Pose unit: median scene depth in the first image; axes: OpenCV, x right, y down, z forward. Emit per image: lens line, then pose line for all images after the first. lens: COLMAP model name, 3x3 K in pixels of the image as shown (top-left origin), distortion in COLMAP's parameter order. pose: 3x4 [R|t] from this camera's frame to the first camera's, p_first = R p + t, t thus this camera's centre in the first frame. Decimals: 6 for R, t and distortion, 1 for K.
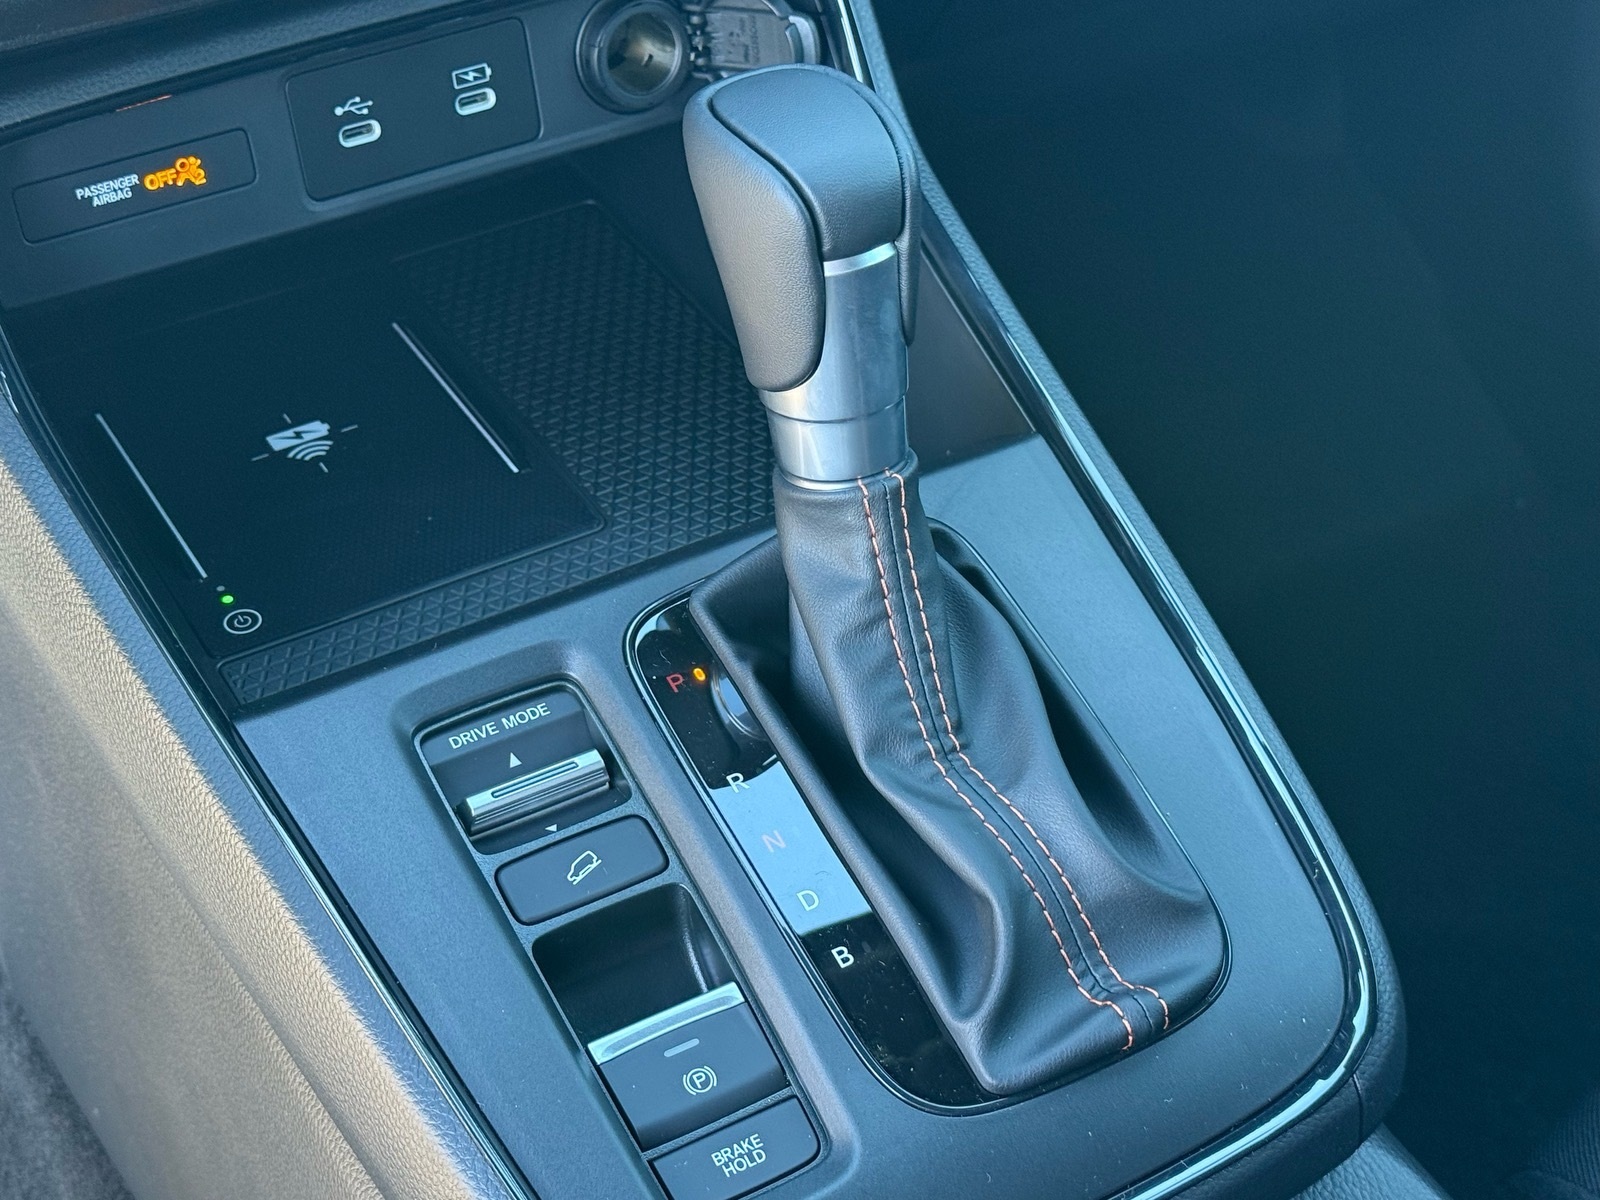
lens RADIAL K [[2767.1, 0, 800.0], [0, 2767.1, 600.0], [0, 0, 1]] dist [0.097567, 0.254962]
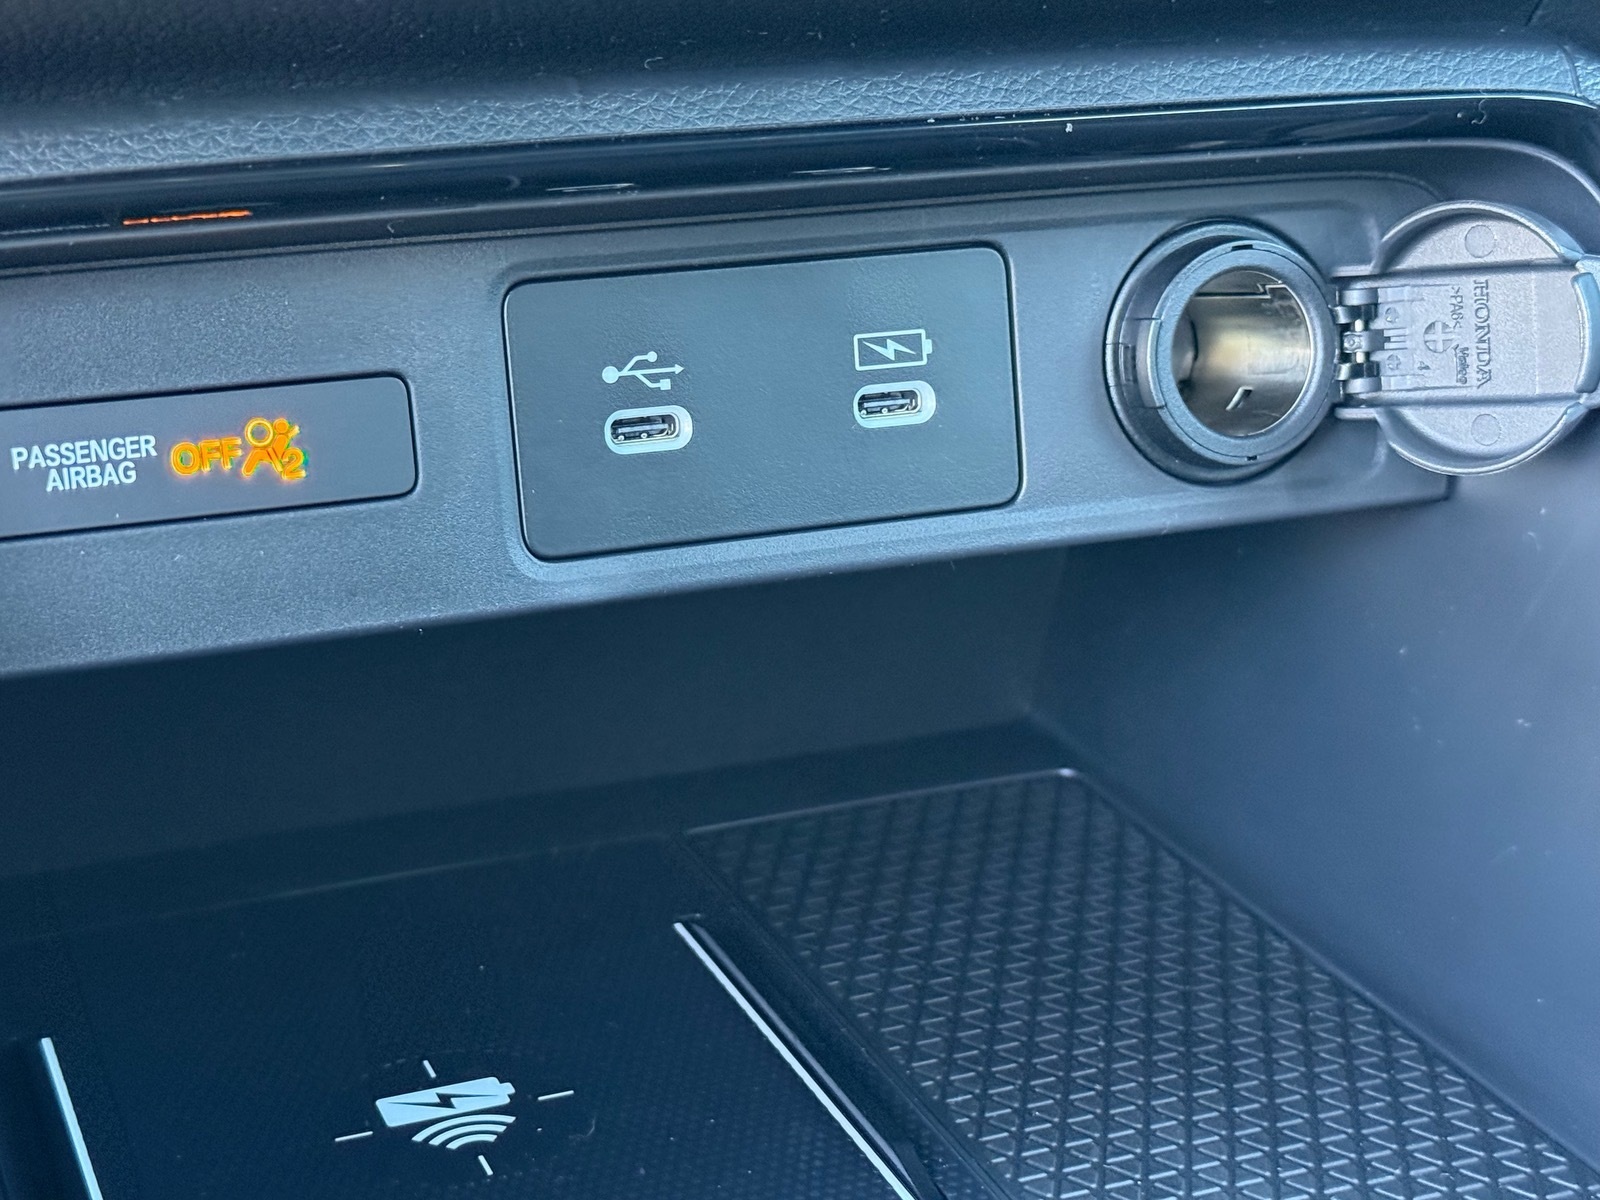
lens RADIAL K [[2767.1, 0, 800.0], [0, 2767.1, 600.0], [0, 0, 1]] dist [0.097567, 0.254962]
pose [[0.991161, 0.051534, -0.122244, -0.071807], [-0.091708, 0.931999, -0.350668, 0.019960], [0.095860, 0.358780, 0.928487, 0.559944]]
